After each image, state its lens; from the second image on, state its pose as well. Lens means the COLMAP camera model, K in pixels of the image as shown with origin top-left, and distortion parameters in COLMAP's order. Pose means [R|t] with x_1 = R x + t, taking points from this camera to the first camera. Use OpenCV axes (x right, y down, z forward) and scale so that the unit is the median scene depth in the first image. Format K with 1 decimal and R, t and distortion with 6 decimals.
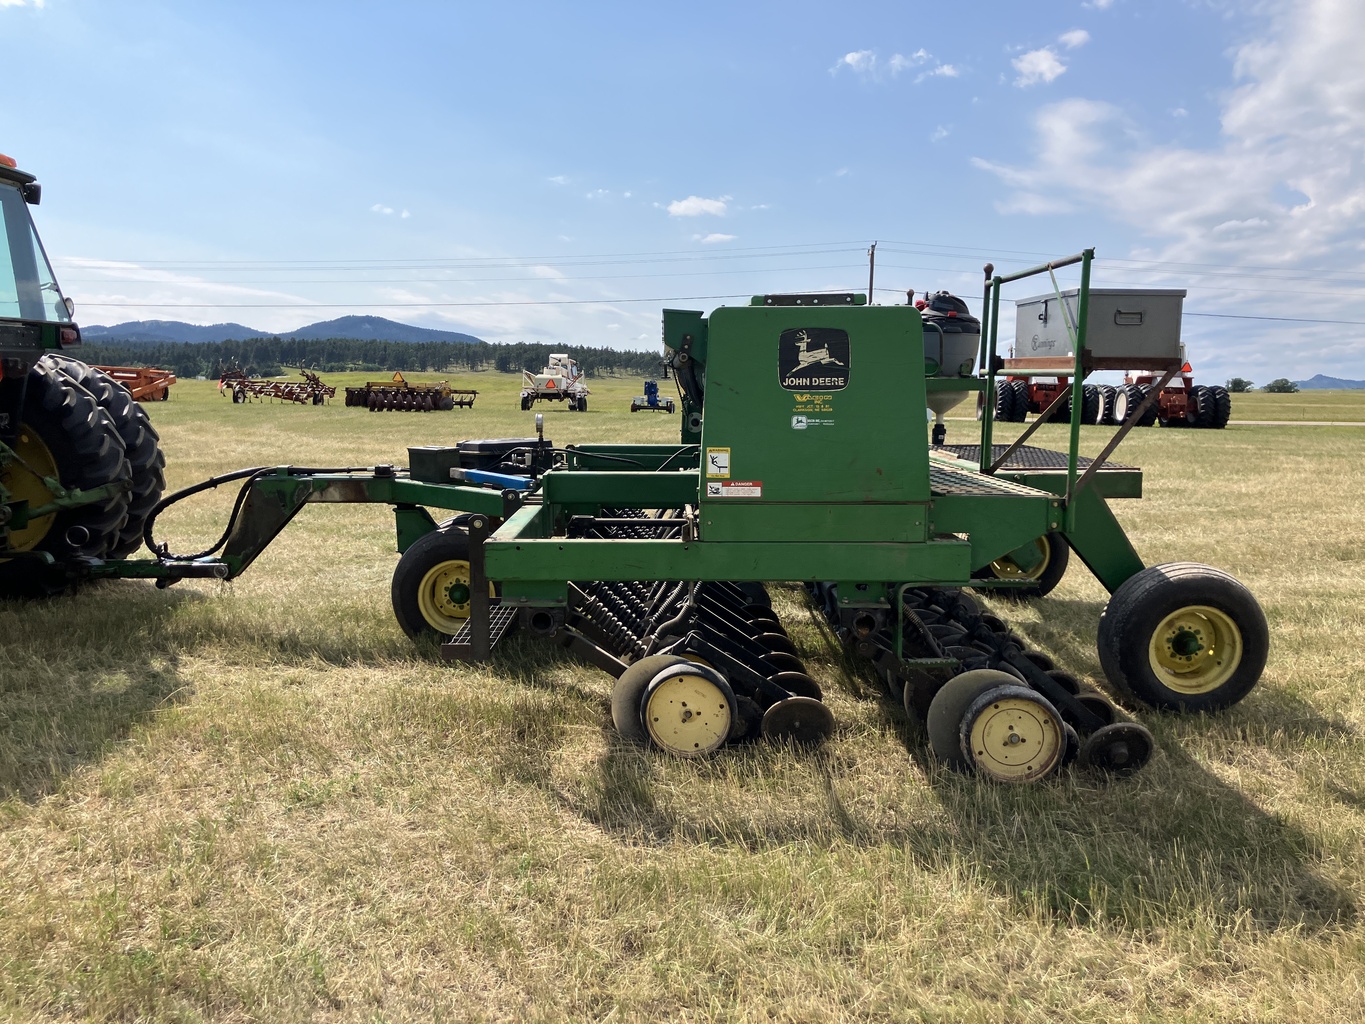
lens RADIAL K [[1128.6, 0, 682.5], [0, 1128.6, 512.0], [0, 0, 1]] dist [0.053828, -0.016501]
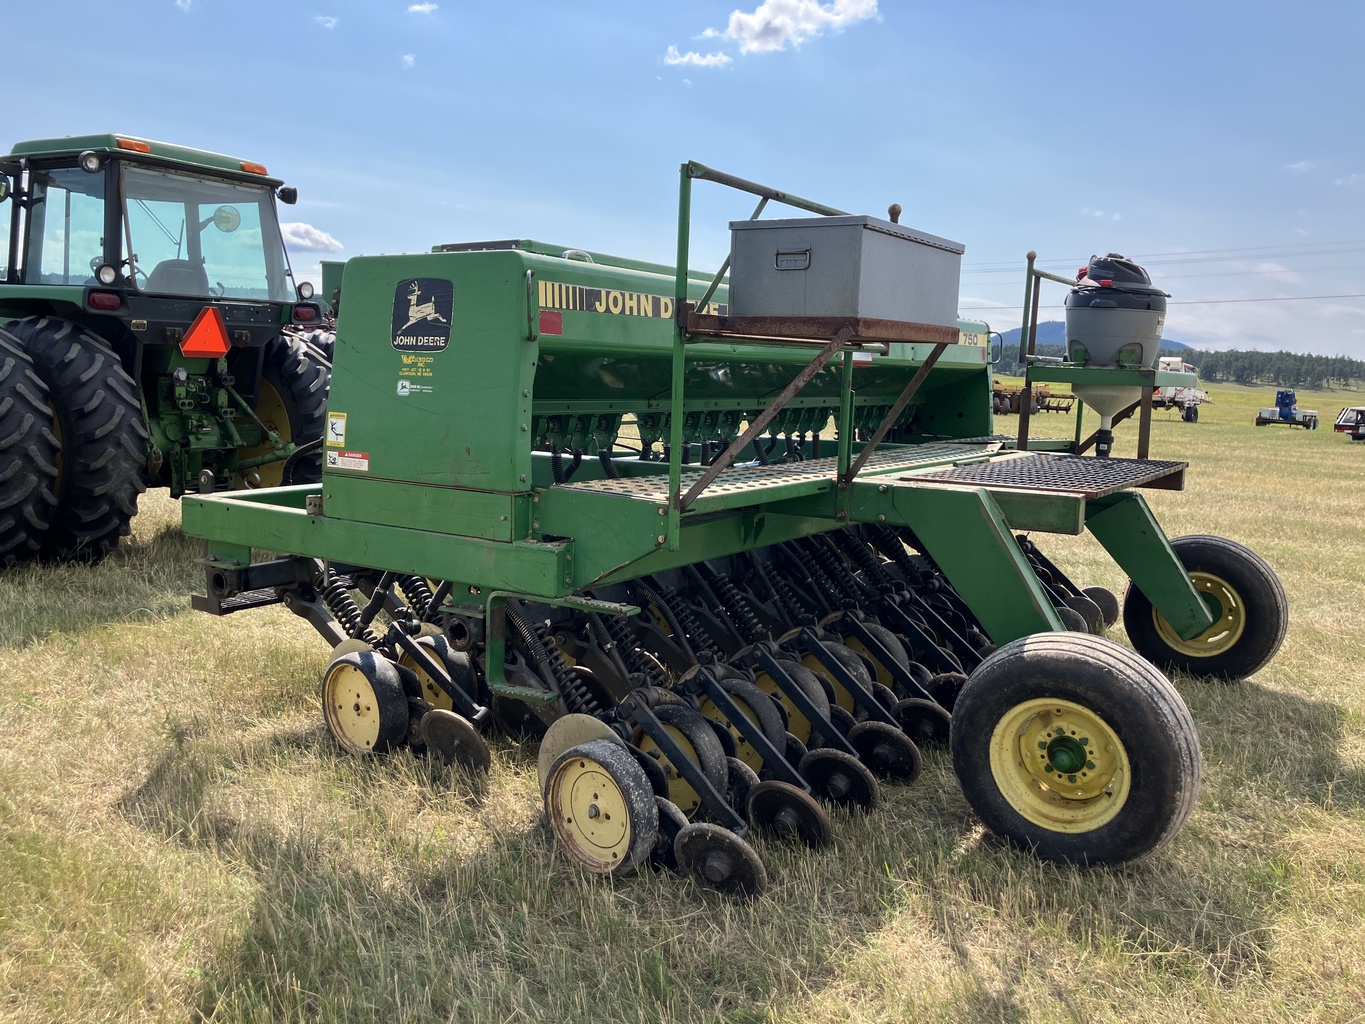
lens RADIAL K [[1128.6, 0, 682.5], [0, 1128.6, 512.0], [0, 0, 1]] dist [0.053828, -0.016501]
pose [[0.833574, 0.093050, -0.544515, 0.737948], [-0.095559, 0.995140, 0.023769, -0.025418], [0.544080, 0.032220, 0.838414, 0.383554]]
